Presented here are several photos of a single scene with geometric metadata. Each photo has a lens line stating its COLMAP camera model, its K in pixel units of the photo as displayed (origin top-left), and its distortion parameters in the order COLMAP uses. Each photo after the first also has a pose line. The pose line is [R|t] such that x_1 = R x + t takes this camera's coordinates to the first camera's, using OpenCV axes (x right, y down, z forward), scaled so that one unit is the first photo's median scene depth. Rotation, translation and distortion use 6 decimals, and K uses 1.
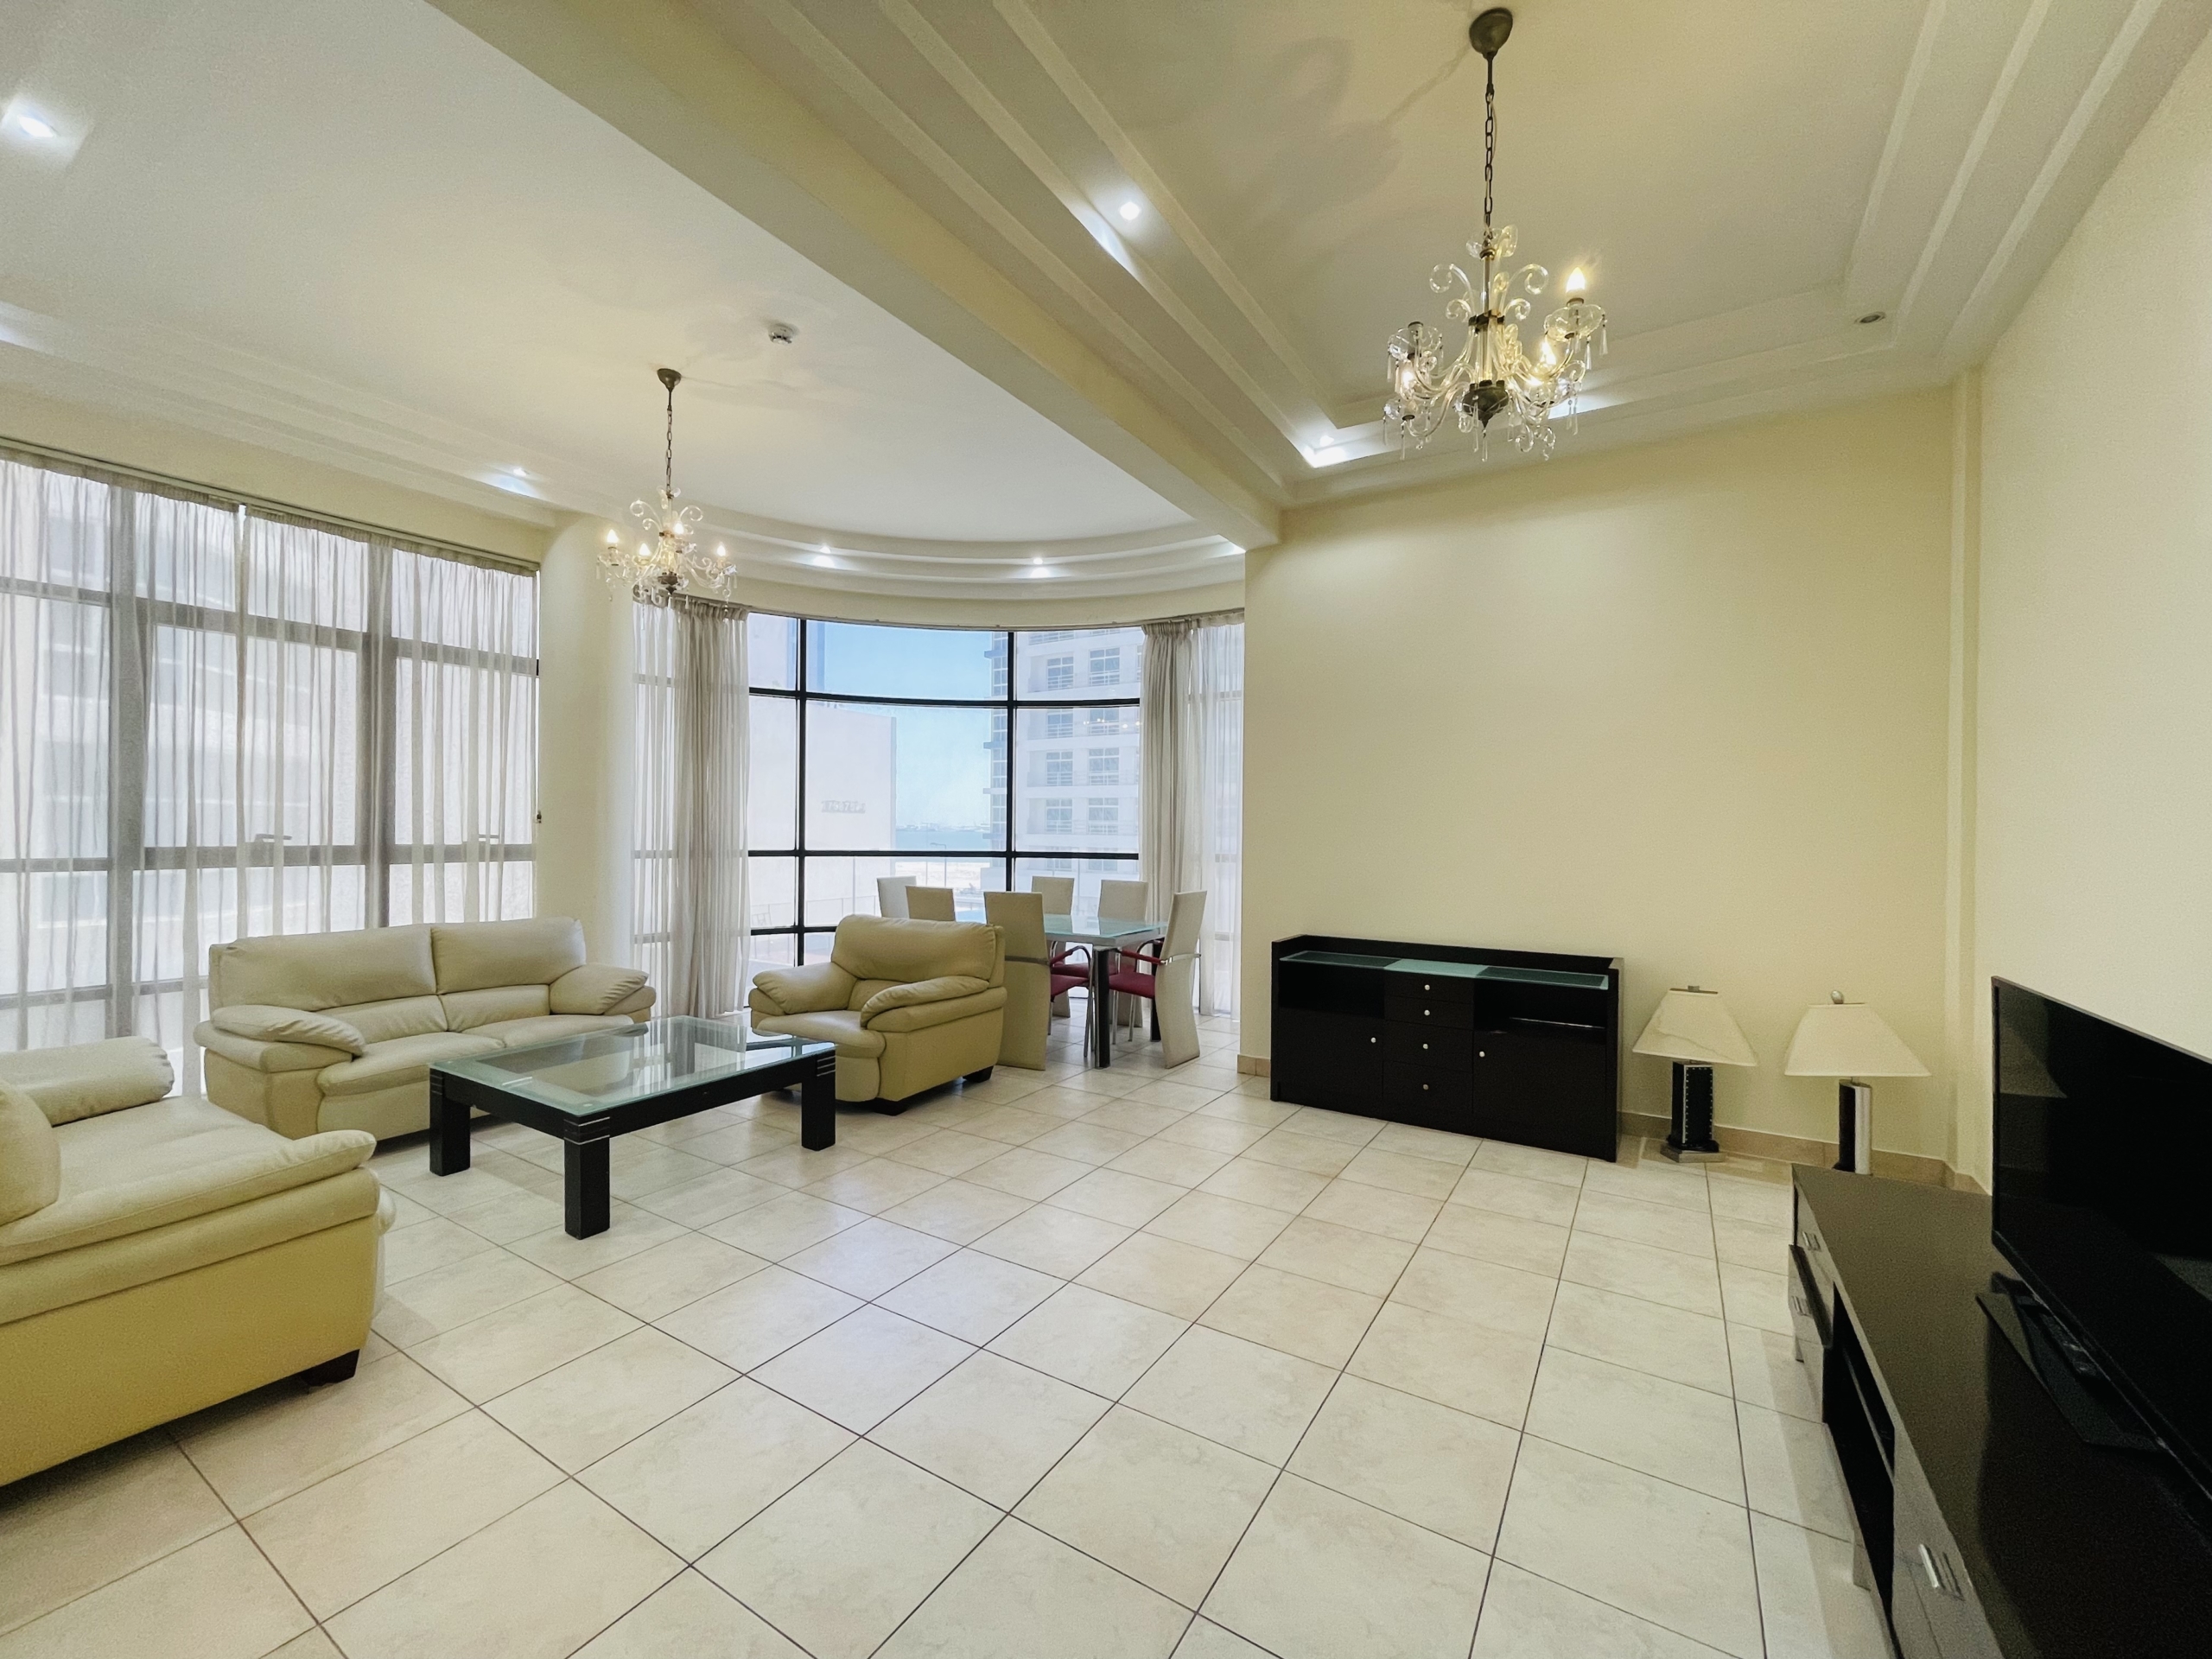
lens RADIAL K [[895.0, 0, 1106.0], [0, 895.0, 829.5], [0, 0, 1]] dist [-0.000735, -0.000071]
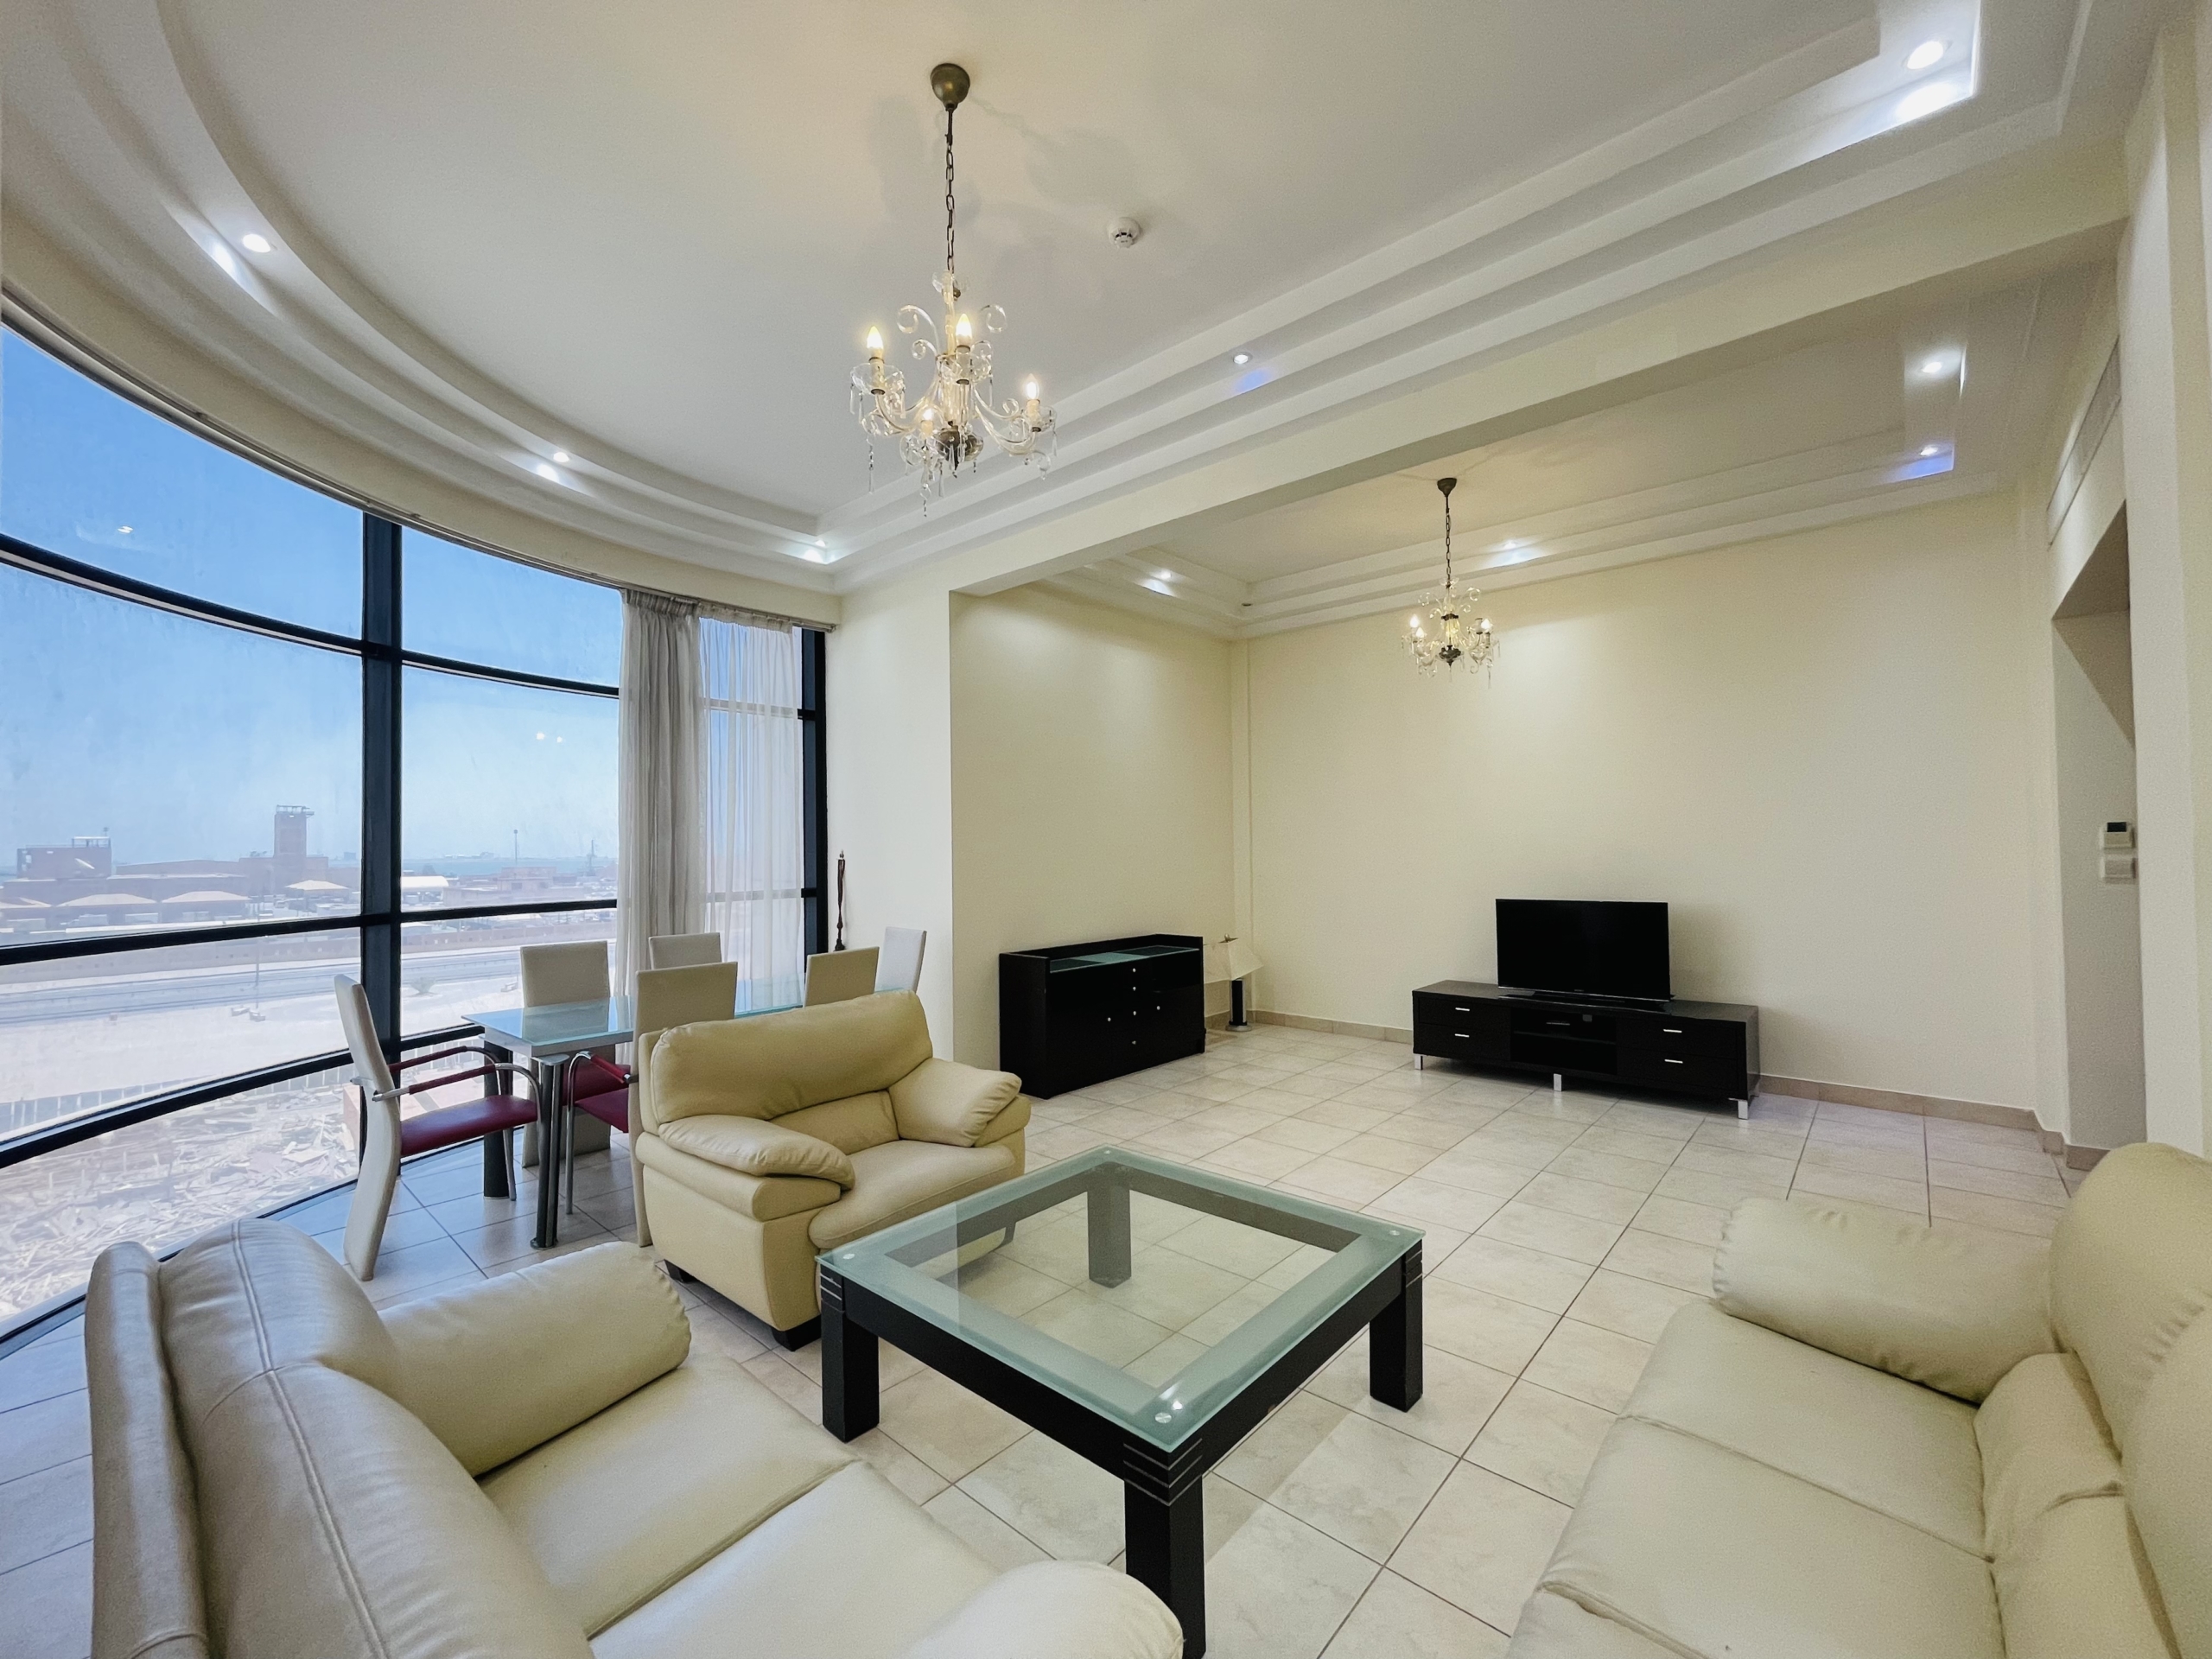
lens RADIAL K [[901.6, 0, 1106.0], [0, 901.6, 829.5], [0, 0, 1]] dist [0.001329, 0.000049]
pose [[0.168002, 0.007026, 0.985762, -1.030613], [0.020867, 0.999725, -0.010682, -0.026732], [-0.985566, 0.022365, 0.167809, 0.816811]]
